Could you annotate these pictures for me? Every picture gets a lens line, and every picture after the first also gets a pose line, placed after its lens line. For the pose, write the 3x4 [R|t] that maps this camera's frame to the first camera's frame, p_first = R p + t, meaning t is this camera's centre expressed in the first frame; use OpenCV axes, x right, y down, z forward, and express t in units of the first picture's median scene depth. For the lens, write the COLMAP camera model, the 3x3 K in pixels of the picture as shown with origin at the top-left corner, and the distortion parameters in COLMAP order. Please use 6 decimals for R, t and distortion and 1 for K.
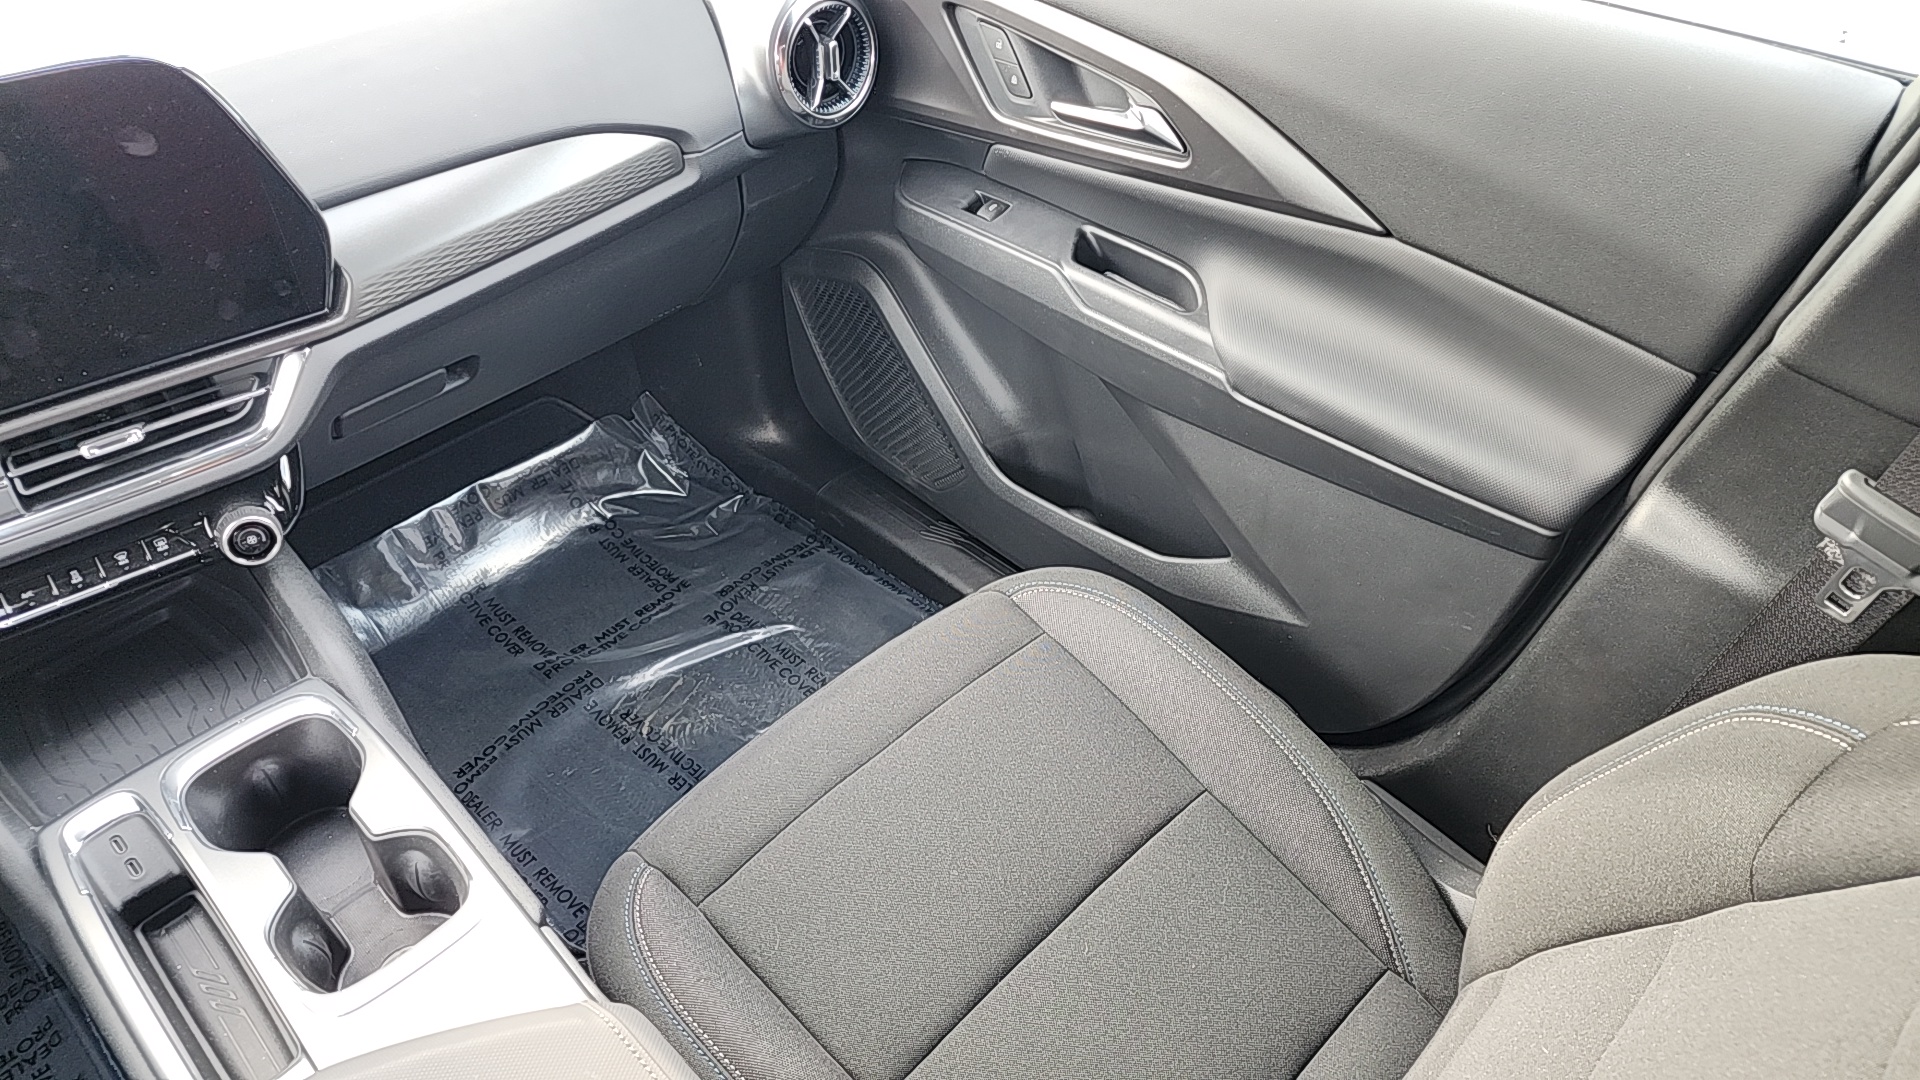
lens RADIAL K [[1278.9, 0, 960.6], [0, 1278.9, 528.5], [0, 0, 1]] dist [0.068504, -0.060098]
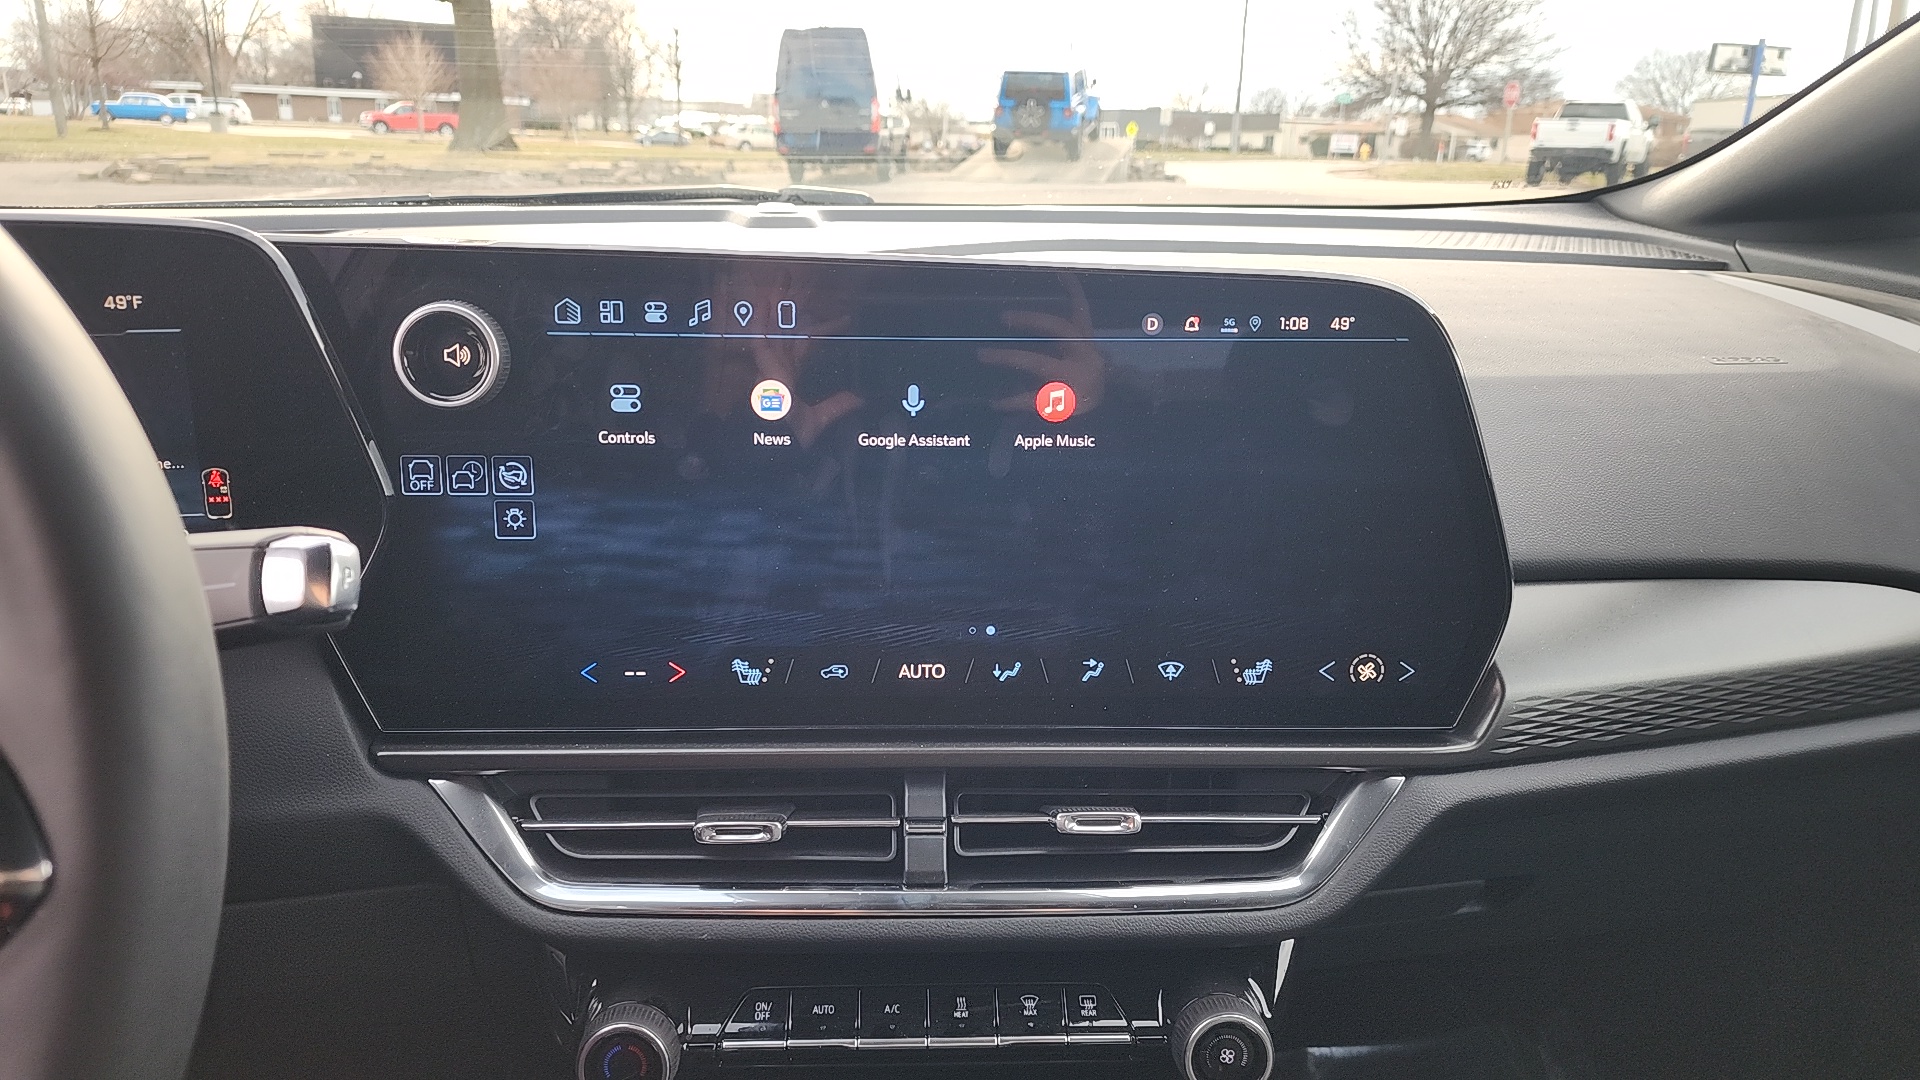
lens RADIAL K [[1278.9, 0, 948.4], [0, 1278.9, 542.8], [0, 0, 1]] dist [0.068504, -0.060098]
pose [[0.840488, 0.190444, -0.507259, -0.386753], [-0.387000, 0.866238, -0.316011, 0.038474], [0.379225, 0.461912, 0.801764, 0.376300]]
